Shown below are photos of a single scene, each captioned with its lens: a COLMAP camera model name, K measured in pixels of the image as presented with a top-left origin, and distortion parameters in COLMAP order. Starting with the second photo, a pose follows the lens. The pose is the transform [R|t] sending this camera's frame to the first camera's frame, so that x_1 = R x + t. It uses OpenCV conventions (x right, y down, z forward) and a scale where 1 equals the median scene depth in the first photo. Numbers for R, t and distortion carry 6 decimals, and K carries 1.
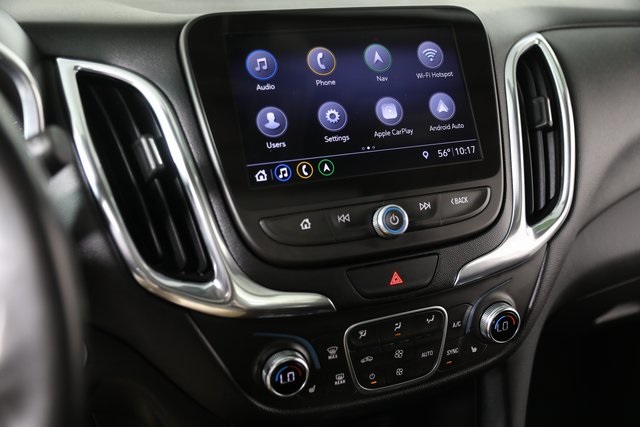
lens RADIAL K [[611.0, 0, 320.5], [0, 611.0, 212.5], [0, 0, 1]] dist [-0.031960, 0.000000]
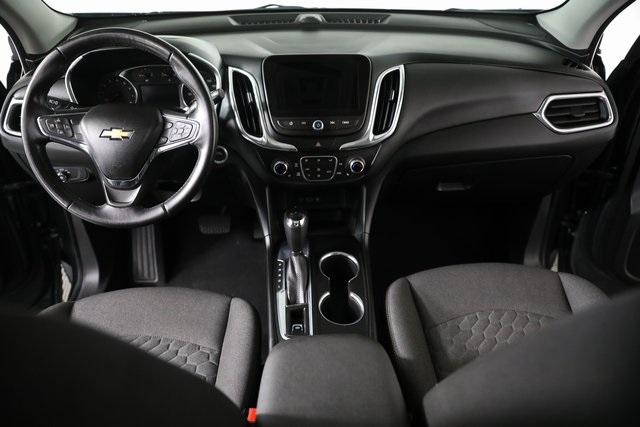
lens RADIAL K [[434.2, 0, 316.4], [0, 434.2, 214.3], [0, 0, 1]] dist [-0.103175, 0.064980]
pose [[0.949488, 0.158615, -0.270767, 0.779109], [-0.117754, 0.979889, 0.161094, 0.102978], [0.290873, -0.121073, 0.949070, -1.170835]]
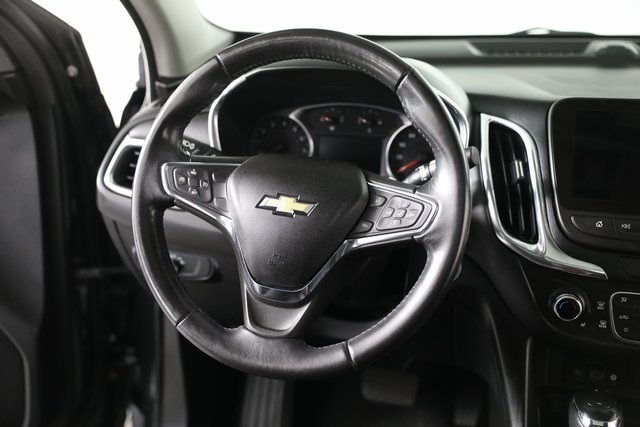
lens RADIAL K [[666.2, 0, 318.2], [0, 666.2, 212.7], [0, 0, 1]] dist [0.002369, 0.000000]
pose [[0.804717, 0.180797, -0.565458, 0.373005], [-0.228816, 0.973363, -0.014415, 0.185625], [0.547789, 0.140986, 0.824651, -0.916443]]
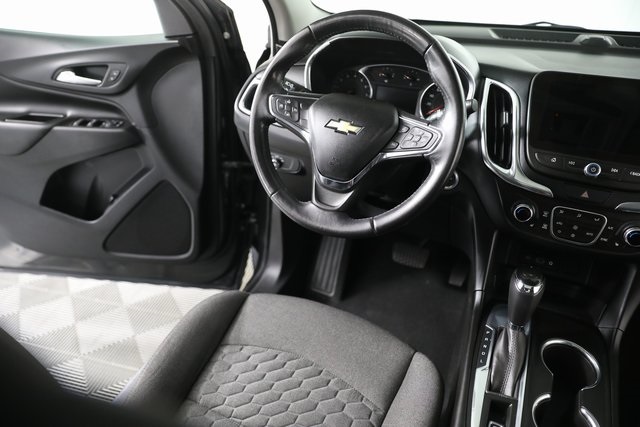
lens RADIAL K [[434.2, 0, 314.1], [0, 434.2, 213.9], [0, 0, 1]] dist [-0.103175, 0.064980]
pose [[0.679087, 0.355322, -0.642329, 0.479920], [-0.309543, 0.932048, 0.188332, 0.196143], [0.665600, 0.070934, 0.742930, -0.885859]]
